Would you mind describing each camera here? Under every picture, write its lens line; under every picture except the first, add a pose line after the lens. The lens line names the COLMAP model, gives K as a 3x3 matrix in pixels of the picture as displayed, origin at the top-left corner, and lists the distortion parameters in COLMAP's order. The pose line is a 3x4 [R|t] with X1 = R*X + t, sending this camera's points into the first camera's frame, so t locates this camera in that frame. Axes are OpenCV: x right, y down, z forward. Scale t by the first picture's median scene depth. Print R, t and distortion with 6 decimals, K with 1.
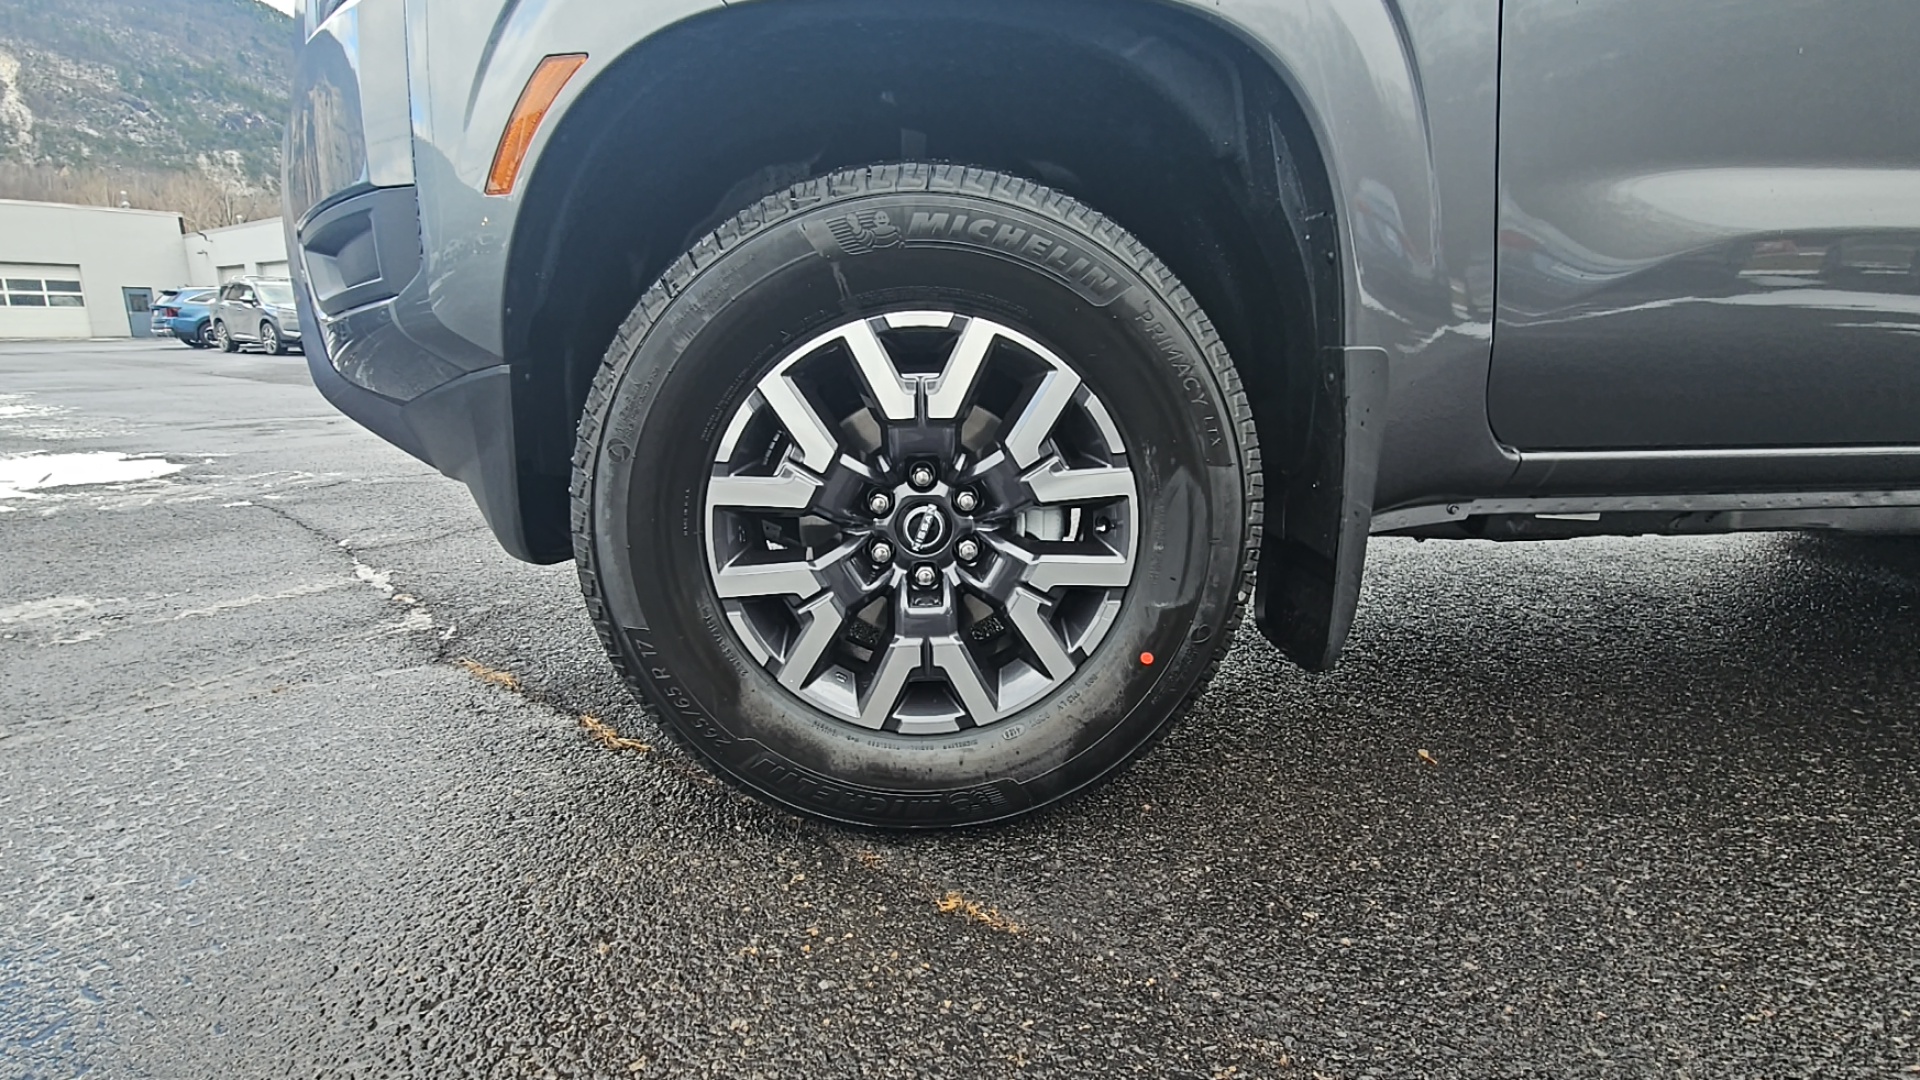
lens RADIAL K [[856.2, 0, 951.8], [0, 856.2, 538.2], [0, 0, 1]] dist [0.014910, -0.008953]
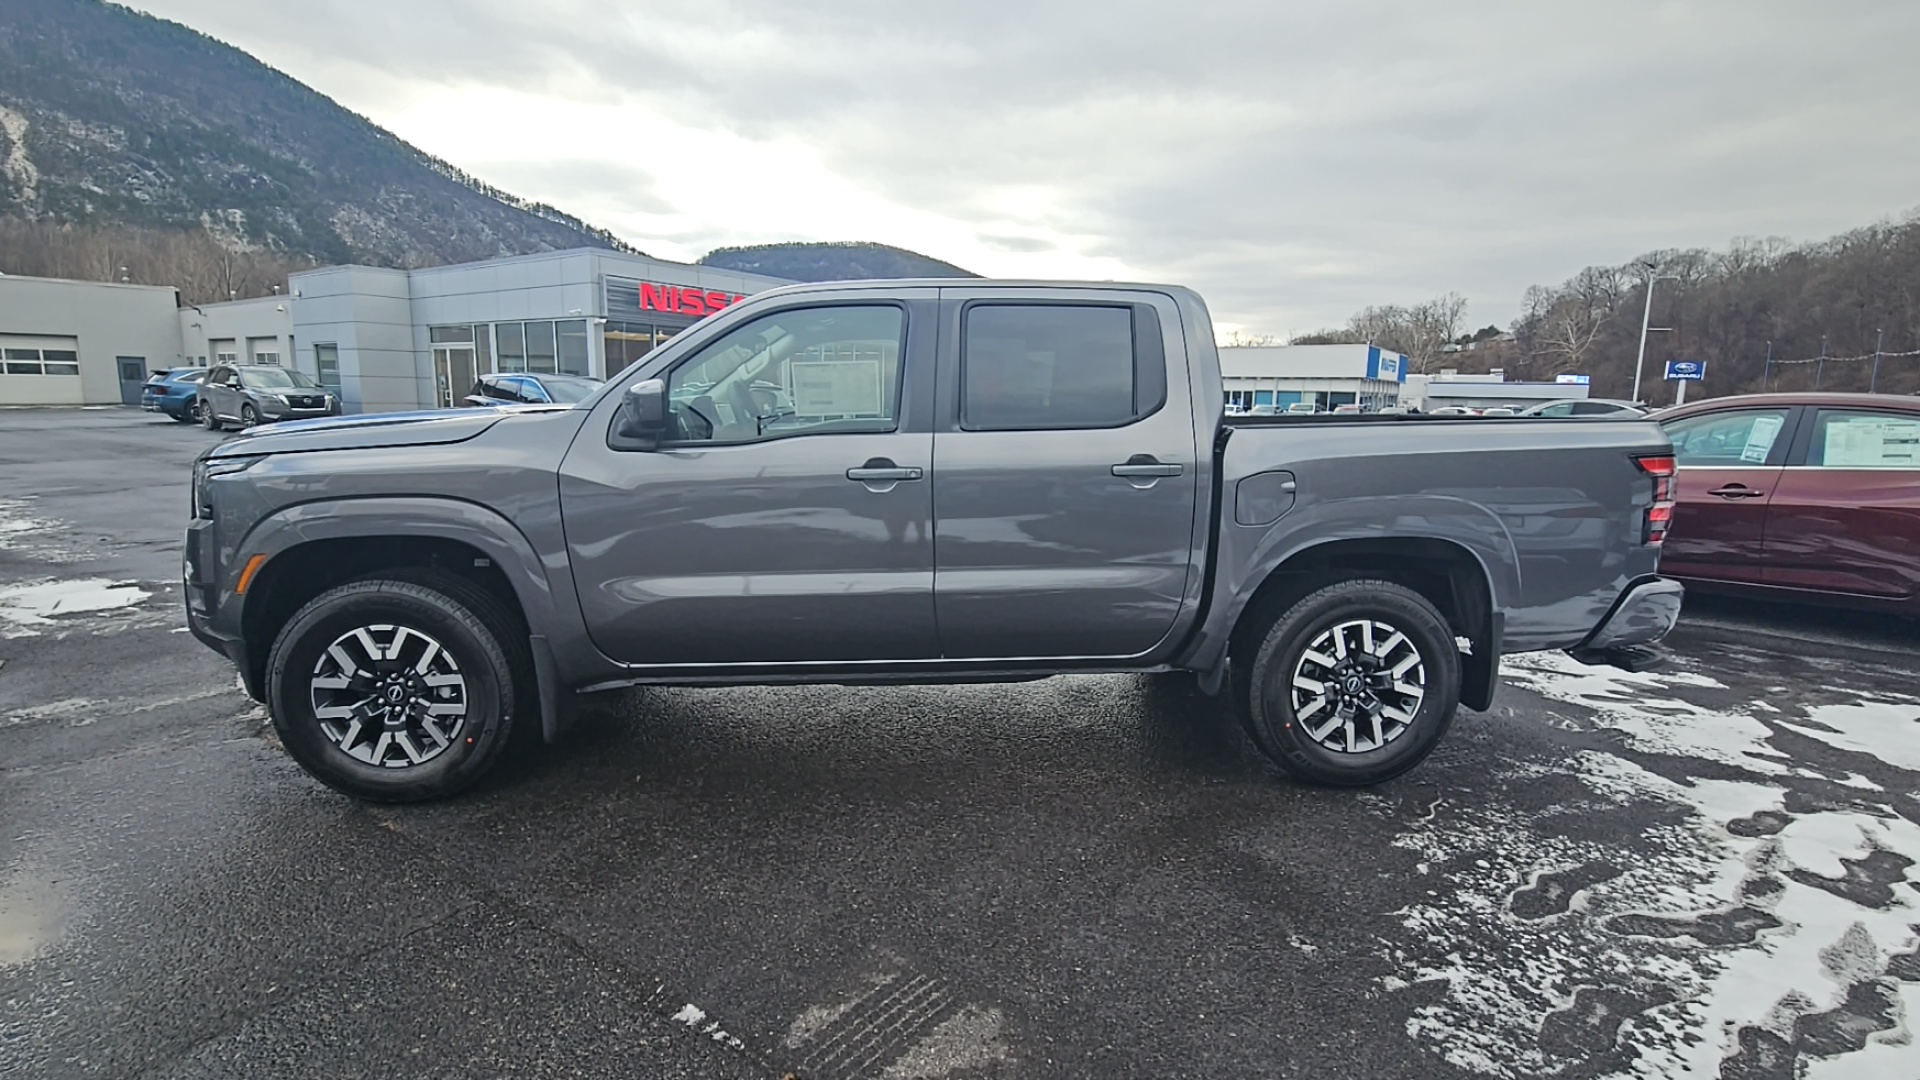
lens RADIAL K [[856.2, 0, 956.2], [0, 856.2, 542.7], [0, 0, 1]] dist [0.014910, -0.008953]
pose [[0.999823, 0.010618, 0.015531, 0.858710], [-0.009619, 0.997963, -0.063073, -0.168884], [-0.016169, 0.062912, 0.997888, -0.924952]]
